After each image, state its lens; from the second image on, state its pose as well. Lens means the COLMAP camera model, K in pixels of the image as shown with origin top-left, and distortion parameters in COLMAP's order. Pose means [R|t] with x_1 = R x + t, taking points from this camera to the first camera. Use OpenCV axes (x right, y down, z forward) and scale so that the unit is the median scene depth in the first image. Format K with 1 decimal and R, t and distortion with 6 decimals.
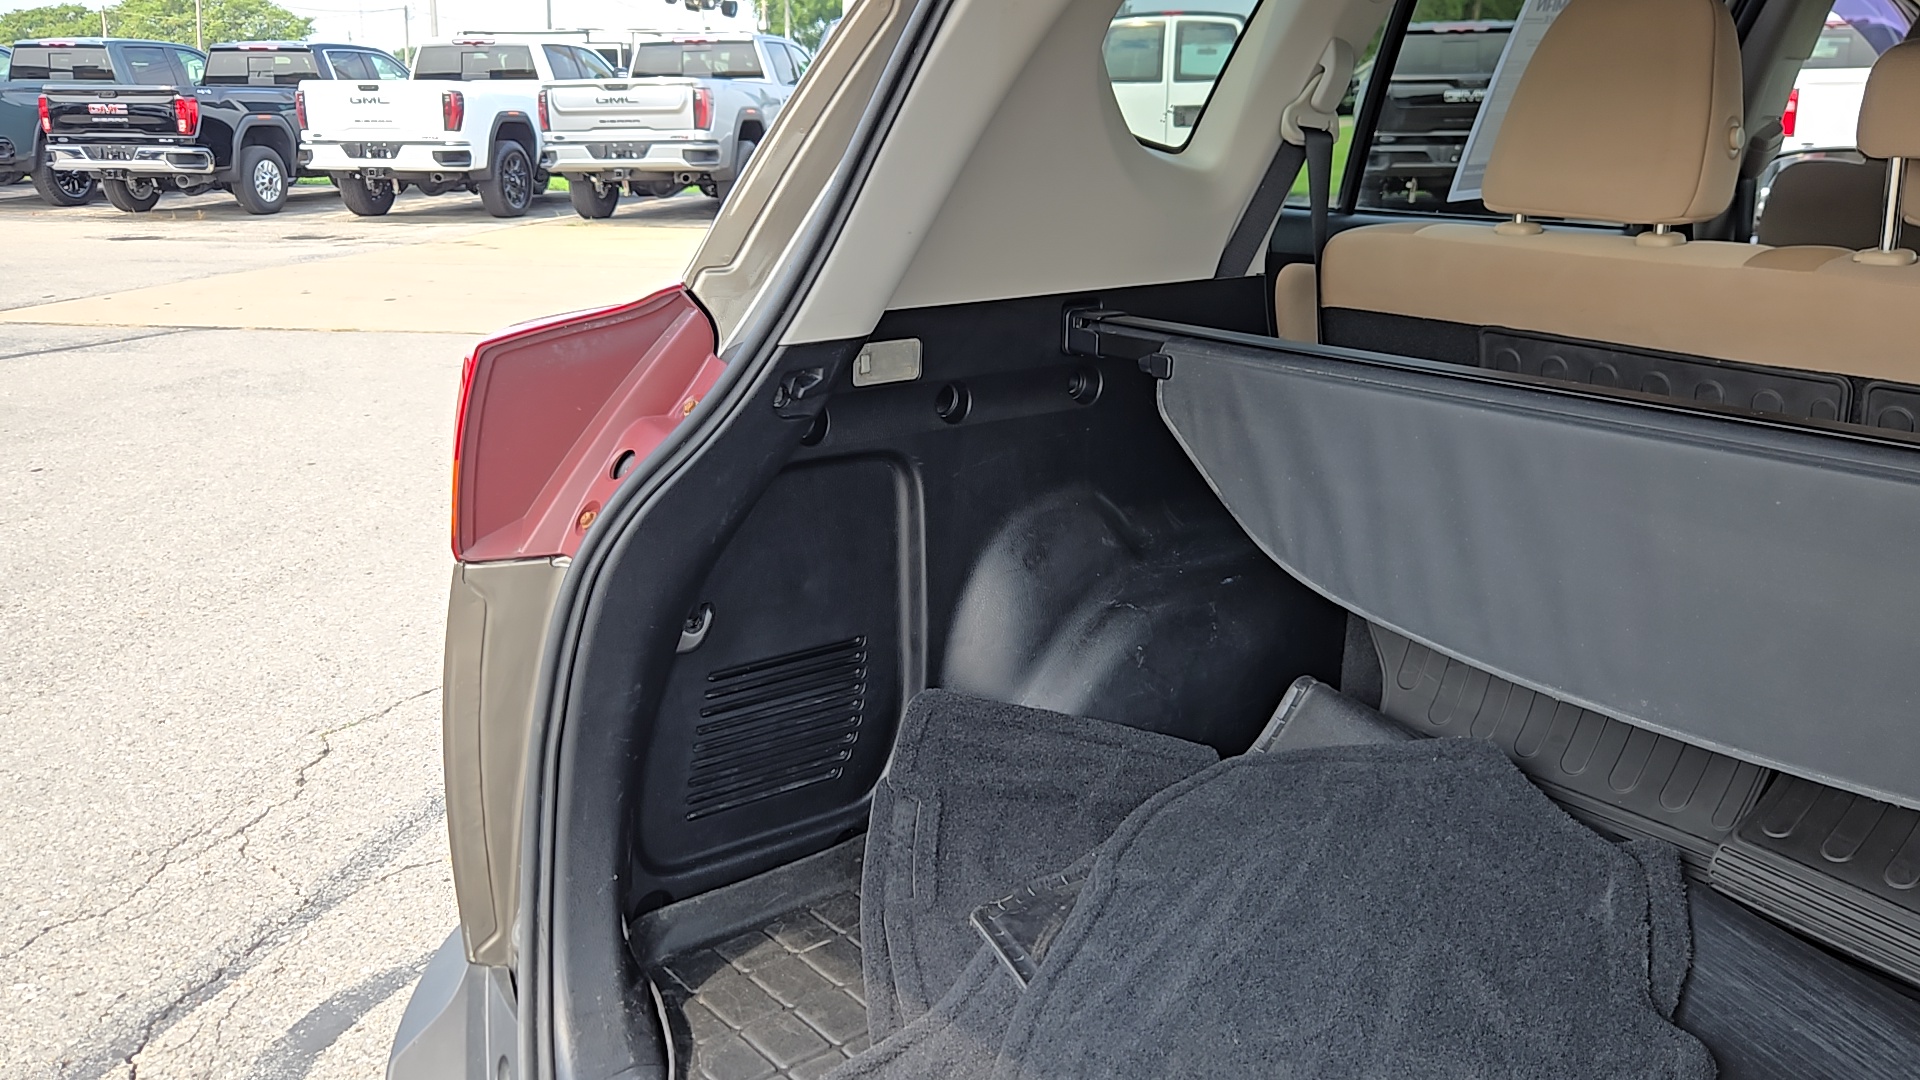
lens RADIAL K [[1610.8, 0, 956.6], [0, 1610.8, 533.2], [0, 0, 1]] dist [0.011416, -0.007904]
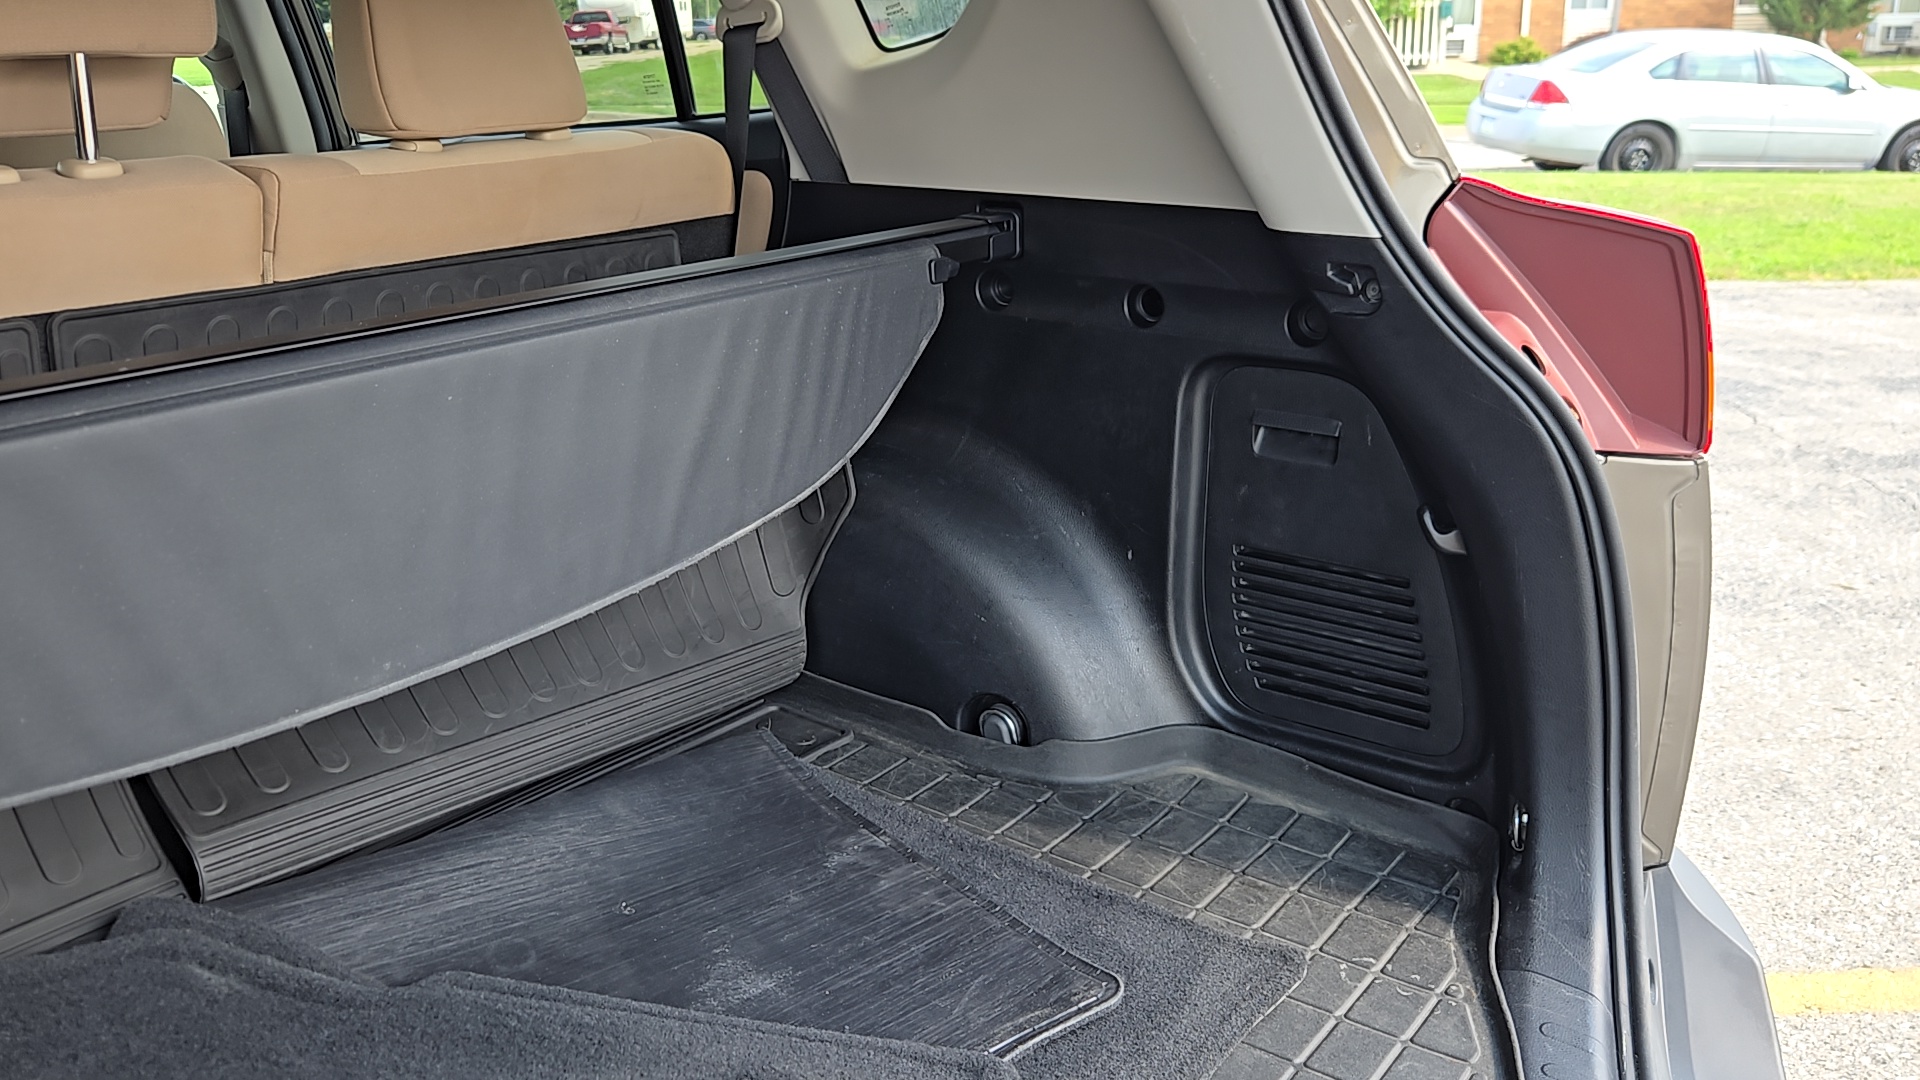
lens RADIAL K [[1610.8, 0, 961.0], [0, 1610.8, 522.5], [0, 0, 1]] dist [0.011416, -0.007904]
pose [[-0.279469, -0.285211, 0.916816, -0.395921], [0.258208, 0.897362, 0.357868, -0.175434], [-0.924784, 0.336742, -0.177141, 0.719907]]
